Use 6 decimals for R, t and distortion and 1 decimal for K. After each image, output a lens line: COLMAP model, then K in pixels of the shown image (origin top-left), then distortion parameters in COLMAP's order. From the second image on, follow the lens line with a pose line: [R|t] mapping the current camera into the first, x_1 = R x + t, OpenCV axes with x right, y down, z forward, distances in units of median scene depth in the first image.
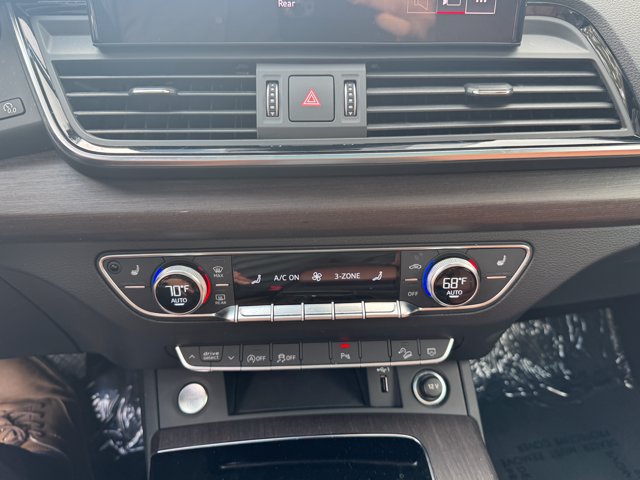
lens RADIAL K [[525.7, 0, 323.0], [0, 525.7, 236.1], [0, 0, 1]] dist [0.023760, -0.053648]
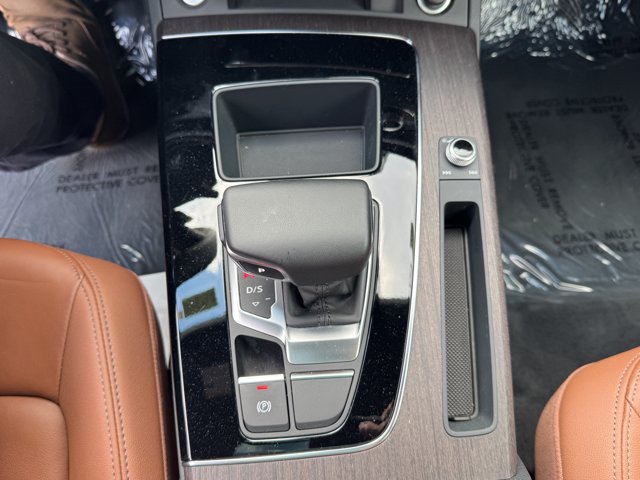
lens RADIAL K [[533.3, 0, 319.1], [0, 533.3, 242.2], [0, 0, 1]] dist [-0.015360, -0.008275]
pose [[0.995216, 0.086570, -0.045276, 0.091823], [-0.046488, 0.827256, 0.559899, 0.154135], [0.085925, -0.555116, 0.827323, -0.089003]]
